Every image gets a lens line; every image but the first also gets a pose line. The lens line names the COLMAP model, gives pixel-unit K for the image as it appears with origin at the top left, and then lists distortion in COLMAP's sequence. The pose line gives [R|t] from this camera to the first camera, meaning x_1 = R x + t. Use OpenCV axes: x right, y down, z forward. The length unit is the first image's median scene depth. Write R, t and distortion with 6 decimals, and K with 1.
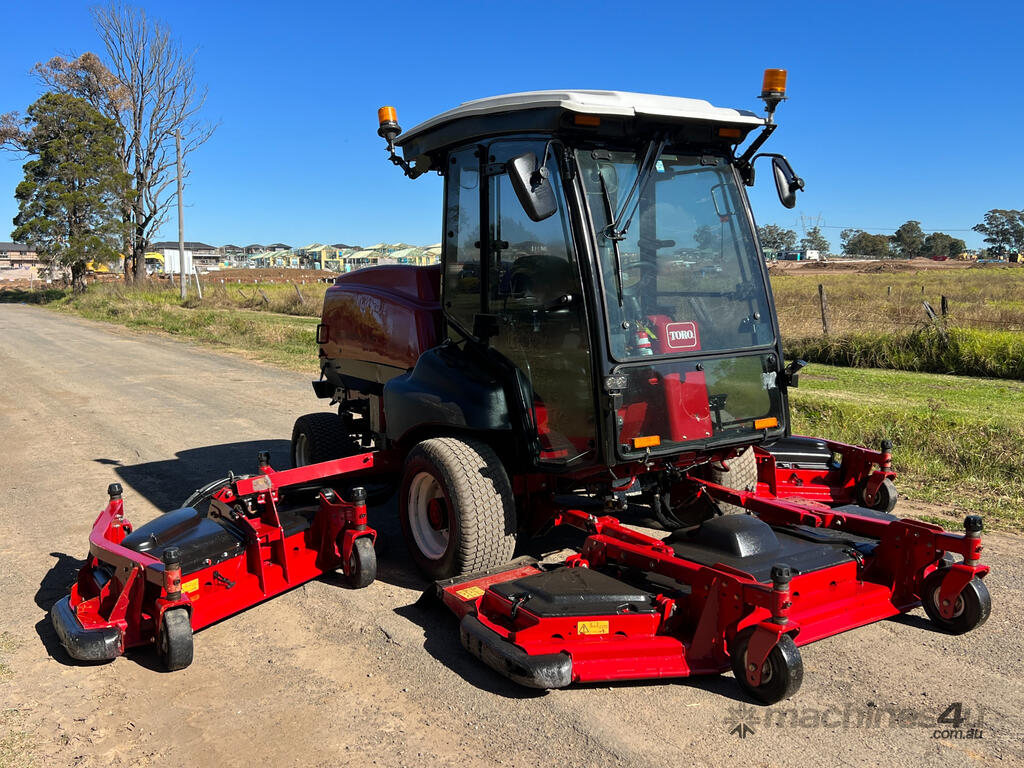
lens RADIAL K [[975.0, 0, 512.0], [0, 975.0, 384.0], [0, 0, 1]] dist [-0.007722, -0.004837]
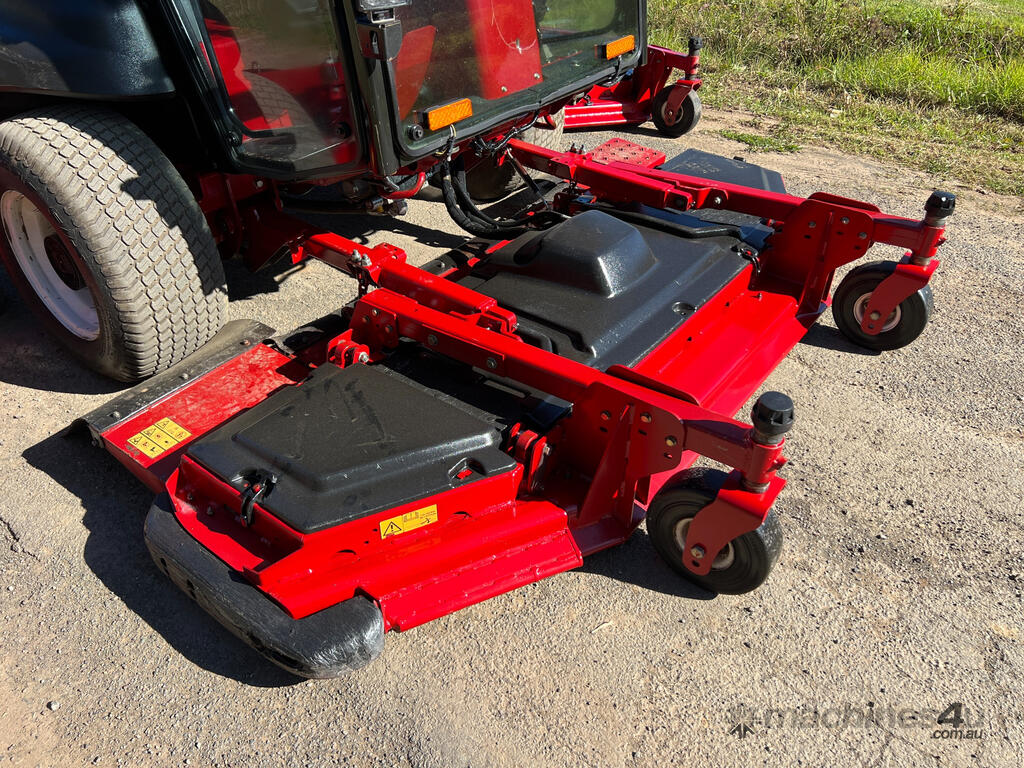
lens RADIAL K [[772.2, 0, 512.0], [0, 772.2, 384.0], [0, 0, 1]] dist [0.057788, -0.070729]
pose [[0.944921, -0.181516, 0.272353, 0.028912], [0.024951, 0.869652, 0.493034, -0.018258], [-0.326346, -0.459083, 0.826282, 0.553047]]
